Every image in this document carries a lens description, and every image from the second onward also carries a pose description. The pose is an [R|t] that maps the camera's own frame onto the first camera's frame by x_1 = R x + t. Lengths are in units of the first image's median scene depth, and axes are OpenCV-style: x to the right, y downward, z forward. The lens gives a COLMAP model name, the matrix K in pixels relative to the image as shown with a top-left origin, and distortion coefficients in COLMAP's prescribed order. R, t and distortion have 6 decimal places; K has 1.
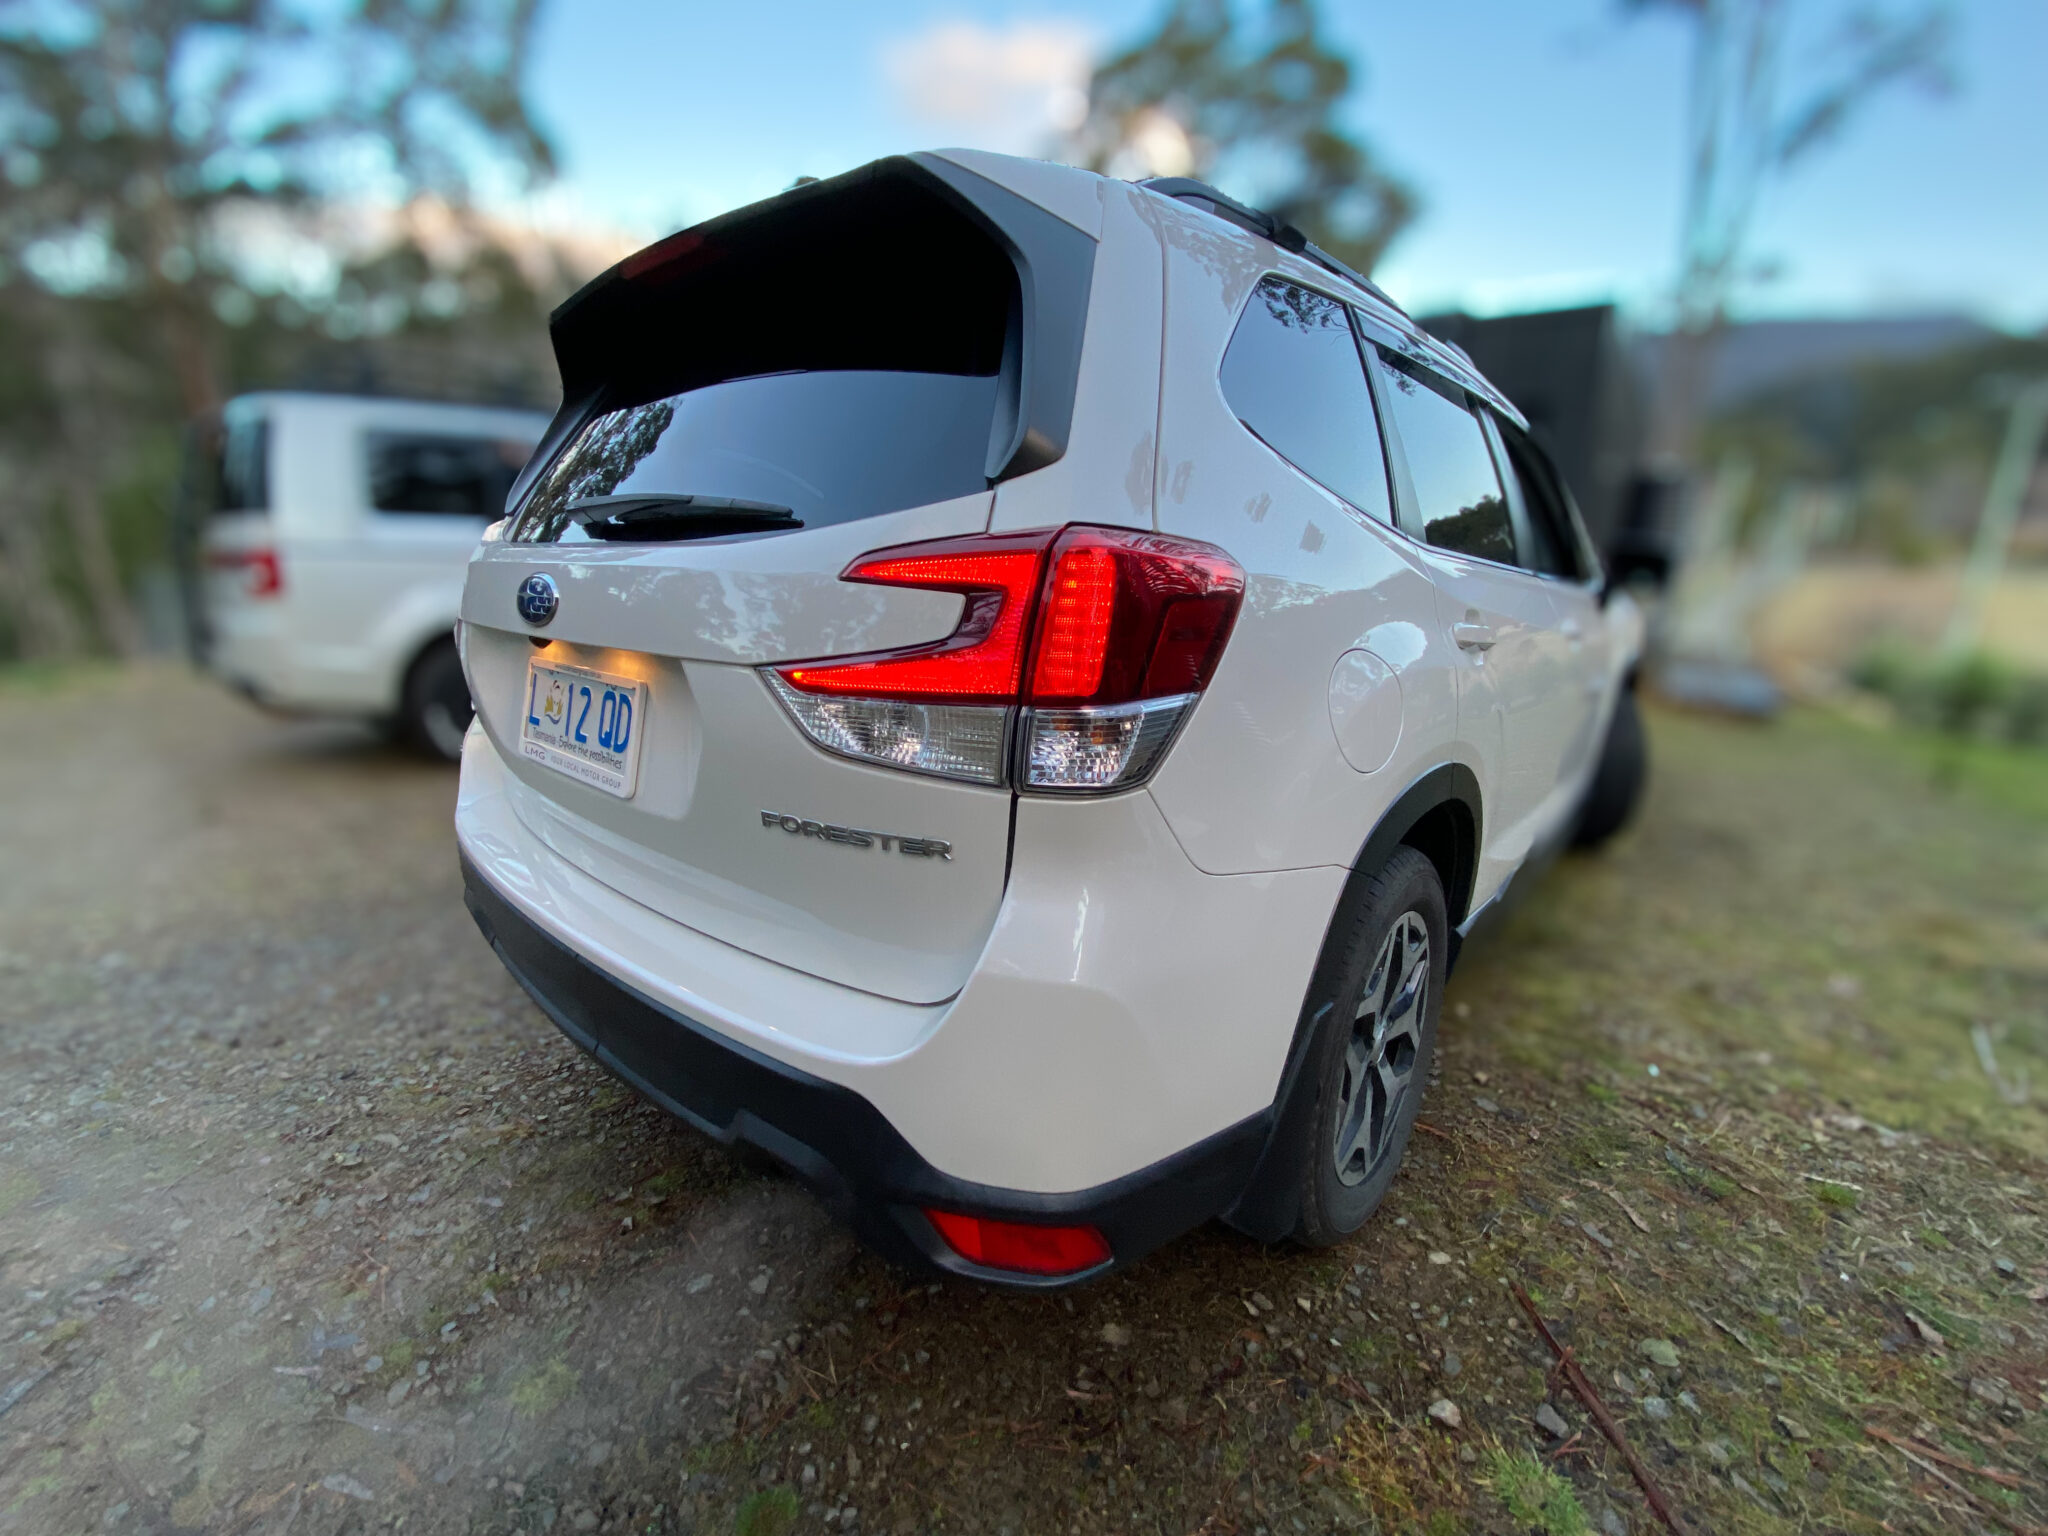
lens RADIAL K [[863.6, 0, 1020.4], [0, 863.6, 779.2], [0, 0, 1]] dist [0.003853, -0.000325]
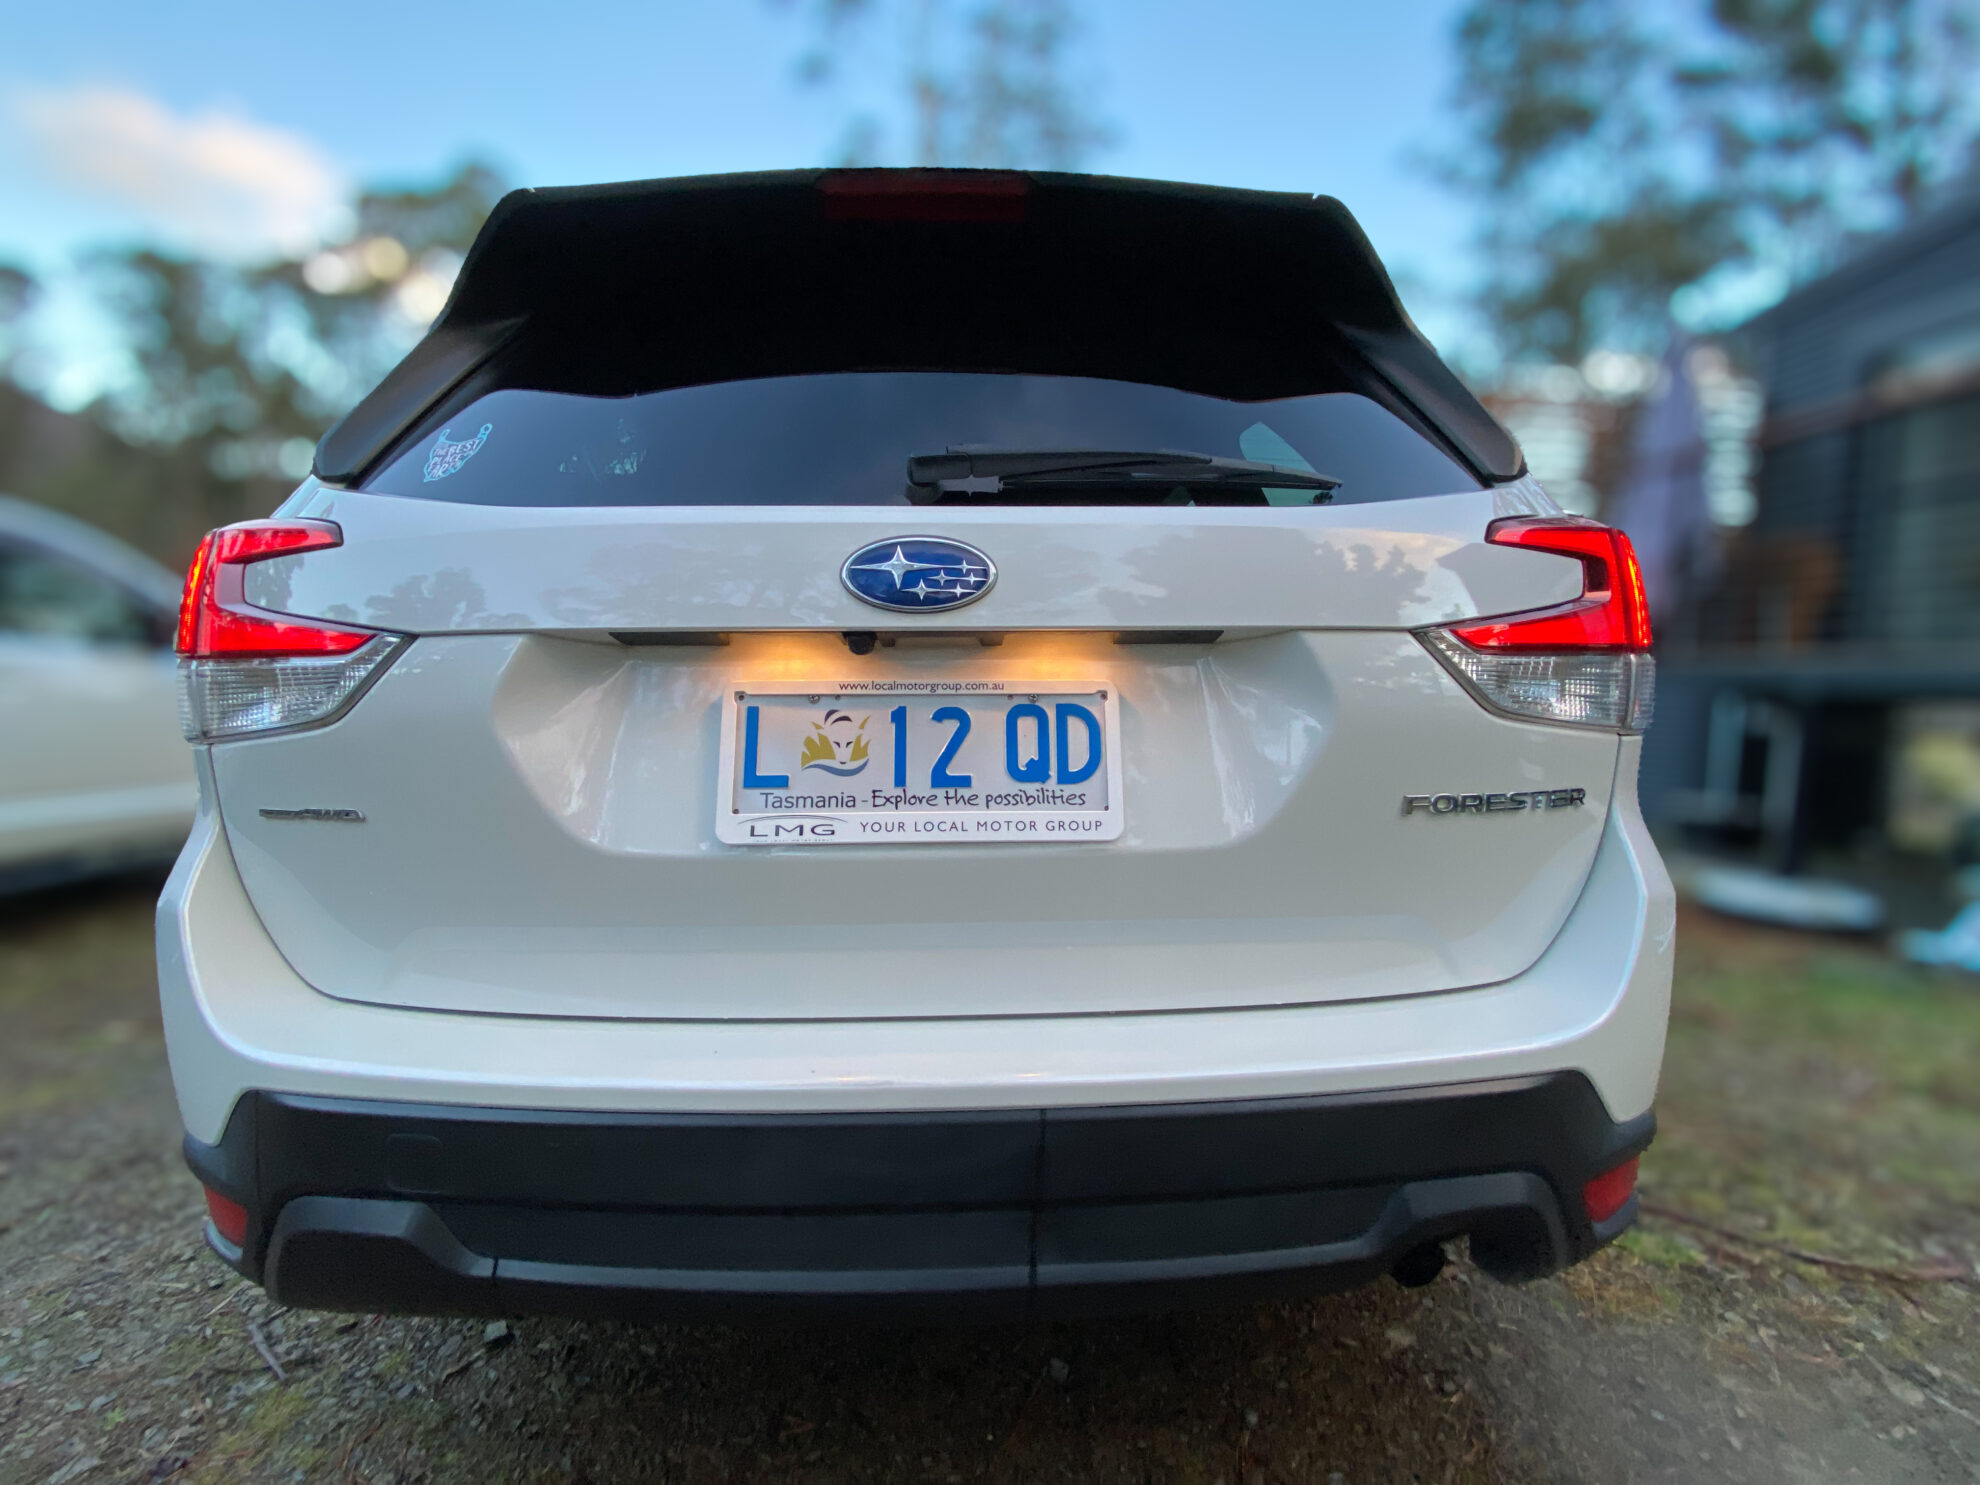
lens RADIAL K [[834.9, 0, 993.8], [0, 834.9, 752.1], [0, 0, 1]] dist [0.003853, -0.000325]
pose [[0.720491, -0.051846, 0.691523, -0.981738], [0.185673, 0.975215, -0.120335, 0.014158], [-0.668145, 0.215098, 0.712260, 0.544298]]
